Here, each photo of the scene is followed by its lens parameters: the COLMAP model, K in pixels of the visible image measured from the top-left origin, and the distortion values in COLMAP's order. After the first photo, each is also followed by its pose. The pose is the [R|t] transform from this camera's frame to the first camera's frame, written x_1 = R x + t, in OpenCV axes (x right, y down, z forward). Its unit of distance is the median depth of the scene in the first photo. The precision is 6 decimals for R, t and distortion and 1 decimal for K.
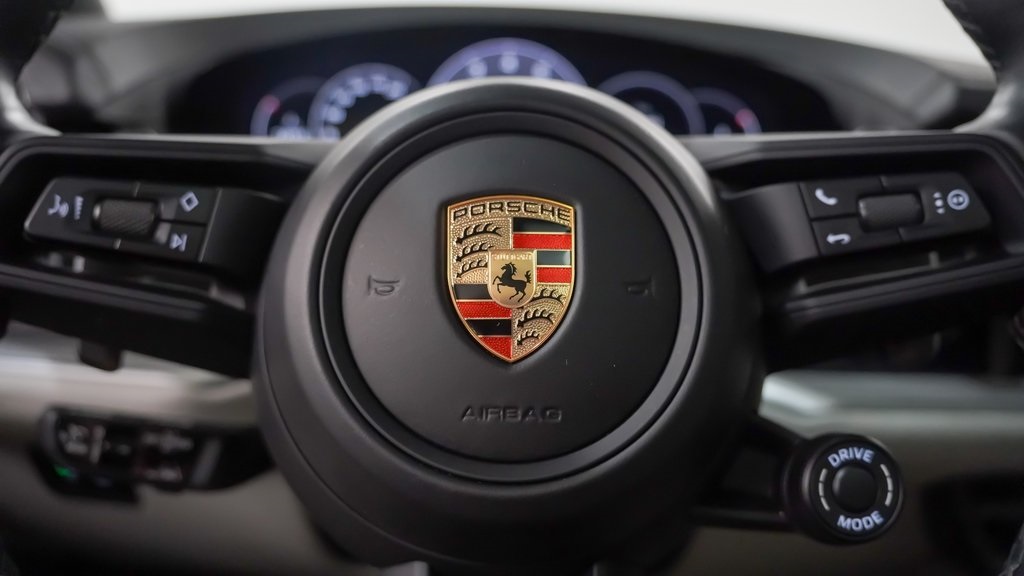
lens RADIAL K [[874.6, 0, 511.9], [0, 874.6, 287.9], [0, 0, 1]] dist [-0.010552, -0.003308]
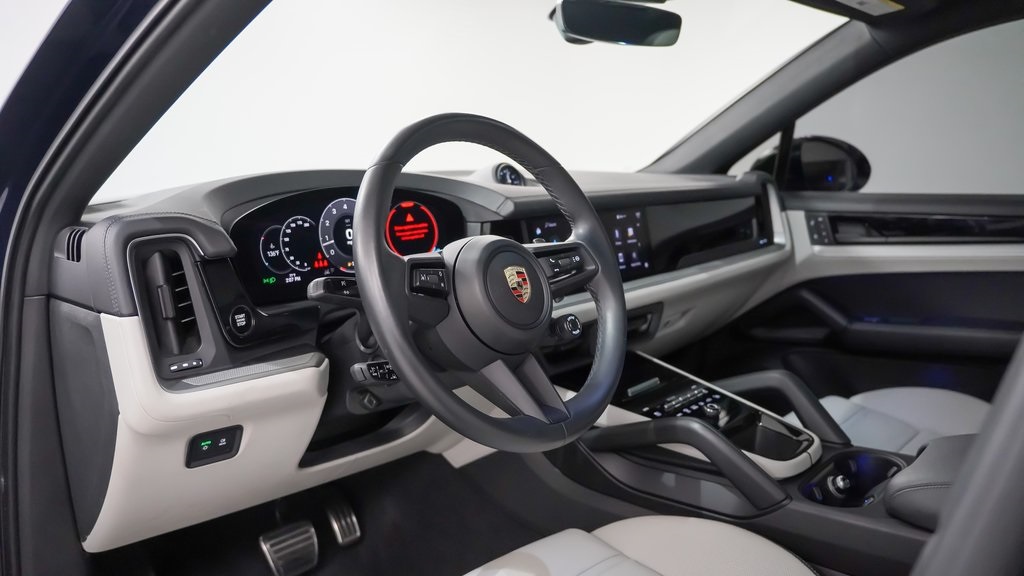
lens RADIAL K [[874.6, 0, 512.0], [0, 874.6, 287.6], [0, 0, 1]] dist [-0.010552, -0.003308]
pose [[0.773031, -0.097909, 0.626767, -2.604637], [0.117613, 0.993009, 0.010062, -0.042490], [-0.623370, 0.065938, 0.779142, -2.279049]]
